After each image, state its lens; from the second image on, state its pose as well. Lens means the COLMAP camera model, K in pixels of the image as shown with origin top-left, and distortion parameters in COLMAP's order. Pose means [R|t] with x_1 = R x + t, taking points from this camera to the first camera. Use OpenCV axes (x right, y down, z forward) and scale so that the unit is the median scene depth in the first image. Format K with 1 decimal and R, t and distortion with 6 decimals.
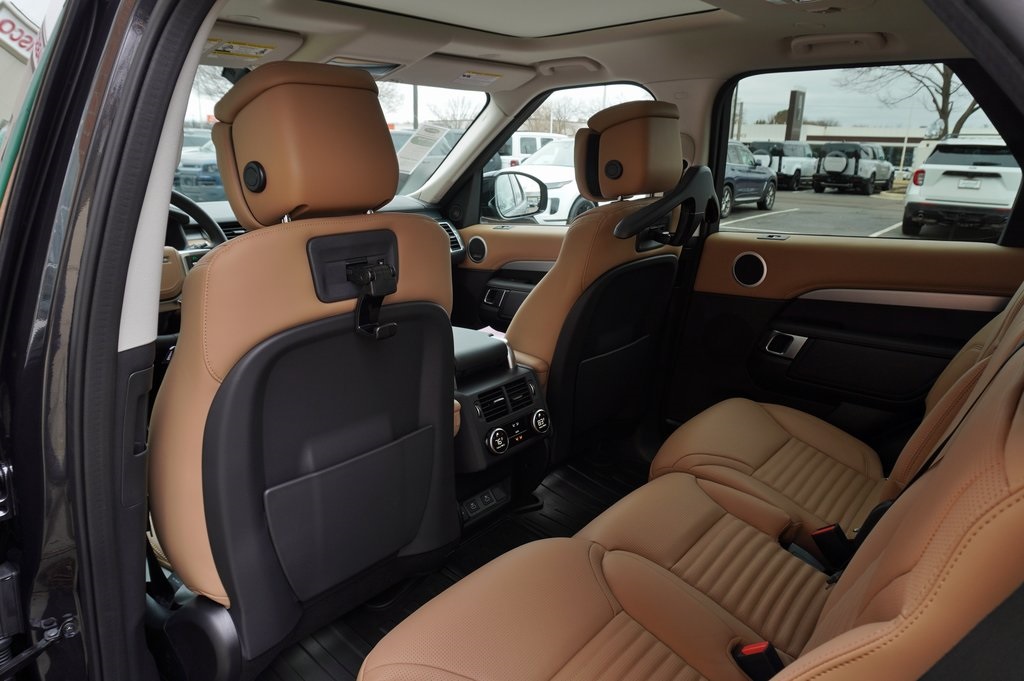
lens RADIAL K [[687.9, 0, 516.1], [0, 687.9, 344.3], [0, 0, 1]] dist [-0.043599, 0.037486]
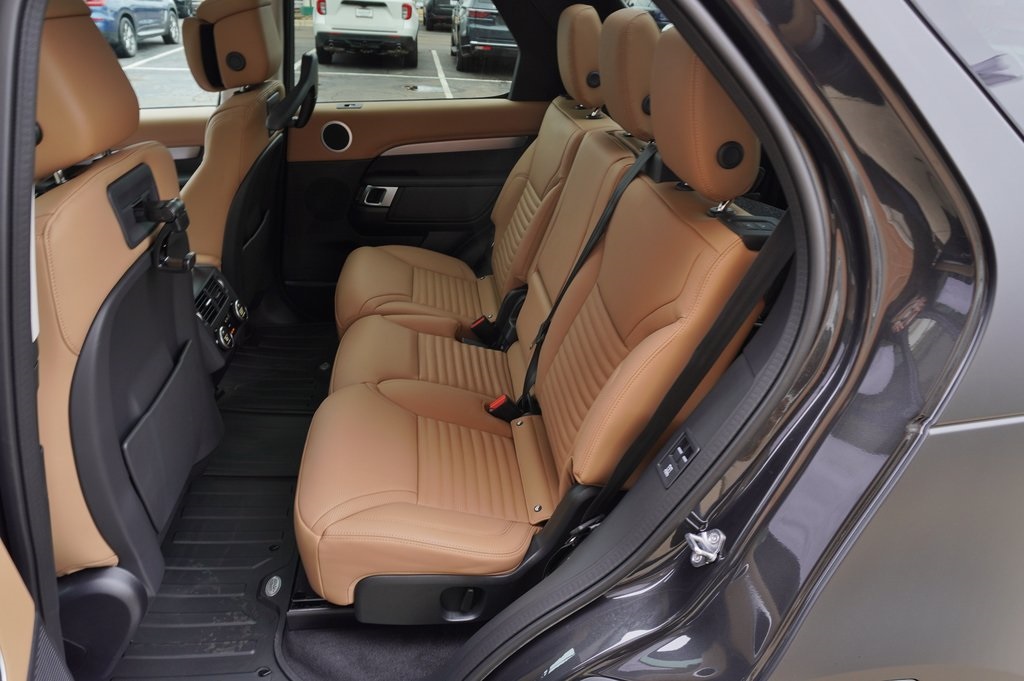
lens RADIAL K [[687.9, 0, 516.1], [0, 687.9, 344.3], [0, 0, 1]] dist [-0.043599, 0.037486]
pose [[0.689563, -0.324350, 0.647534, -0.320886], [0.165696, 0.941046, 0.294919, -0.071452], [-0.705016, -0.096071, 0.702654, -0.061622]]
